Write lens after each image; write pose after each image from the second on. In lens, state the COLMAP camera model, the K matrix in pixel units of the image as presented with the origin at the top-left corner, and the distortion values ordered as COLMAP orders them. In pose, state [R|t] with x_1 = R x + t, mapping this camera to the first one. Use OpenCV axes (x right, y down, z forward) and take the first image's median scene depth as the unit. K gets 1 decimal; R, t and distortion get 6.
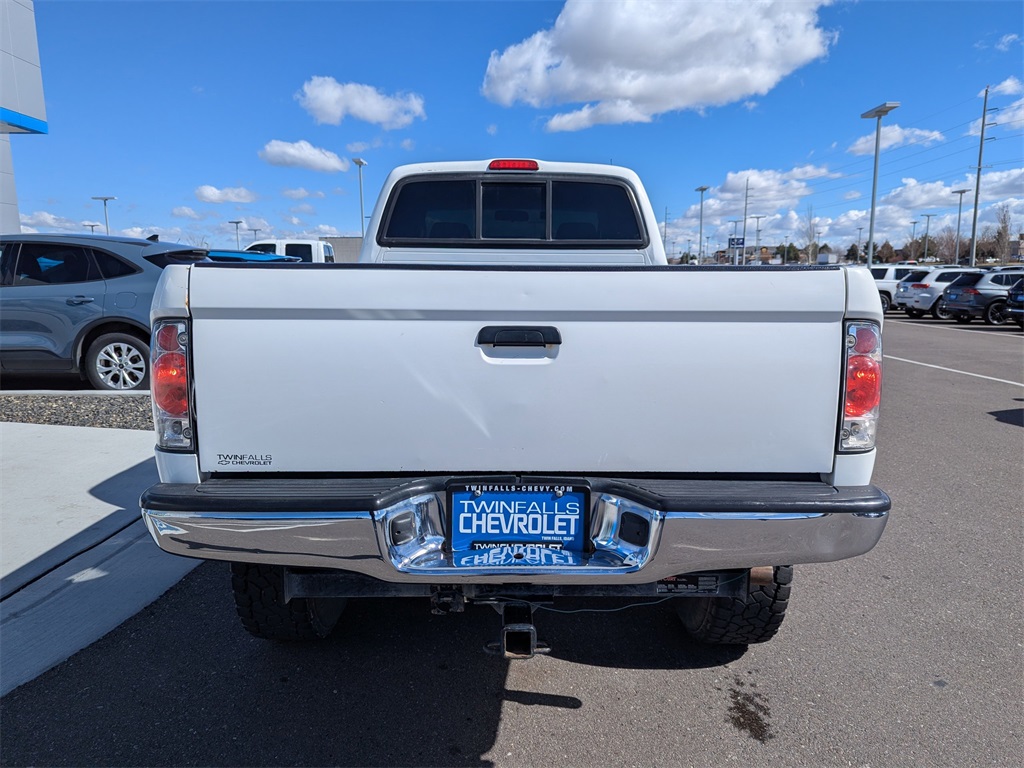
lens RADIAL K [[726.6, 0, 514.1], [0, 726.6, 396.0], [0, 0, 1]] dist [0.067779, -0.067712]
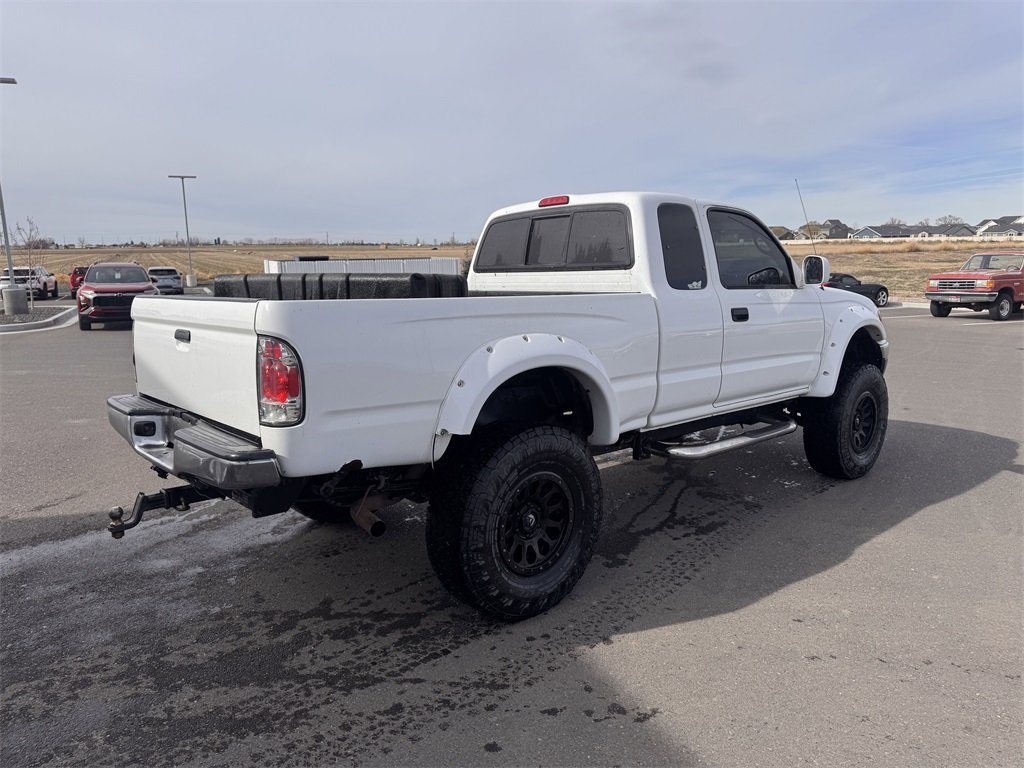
lens RADIAL K [[720.5, 0, 506.9], [0, 720.5, 379.7], [0, 0, 1]] dist [0.062666, -0.050669]
pose [[0.648093, 0.090606, -0.756152, 1.886143], [-0.110297, 0.993596, 0.024524, -0.103814], [0.753532, 0.067508, 0.653936, 0.414540]]
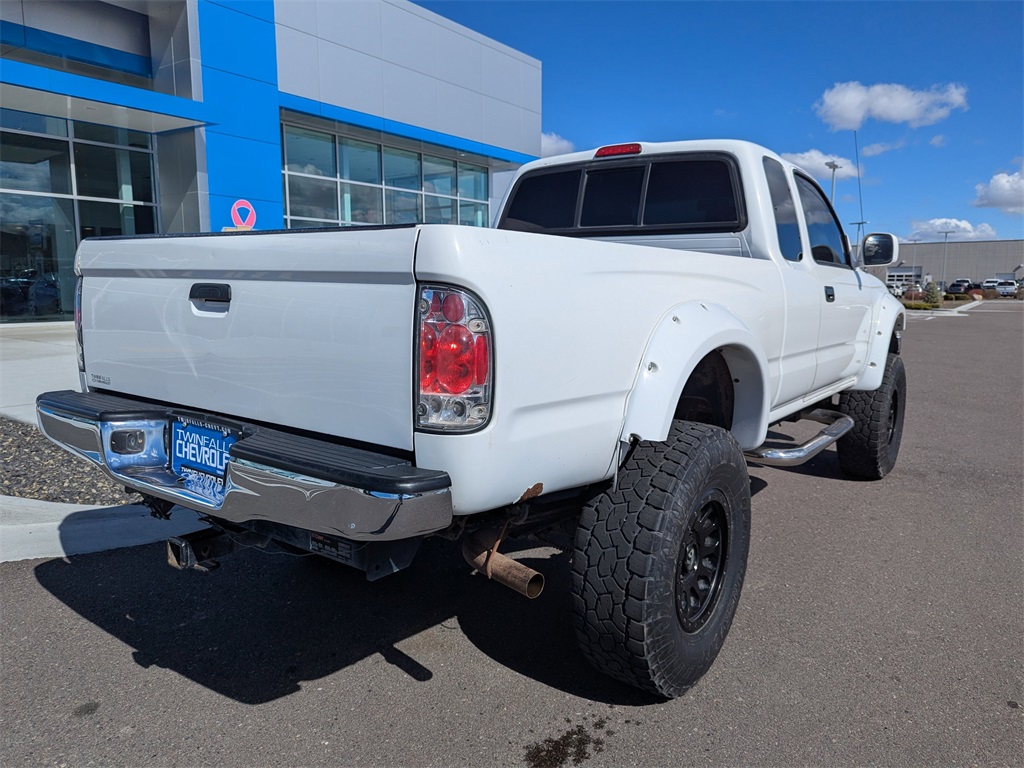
lens RADIAL K [[727.2, 0, 514.8], [0, 727.2, 382.3], [0, 0, 1]] dist [0.053783, -0.048213]
pose [[0.796869, 0.088808, -0.597589, 1.079061], [-0.109385, 0.993998, 0.001855, 0.004335], [0.594167, 0.063889, 0.801800, 0.354129]]
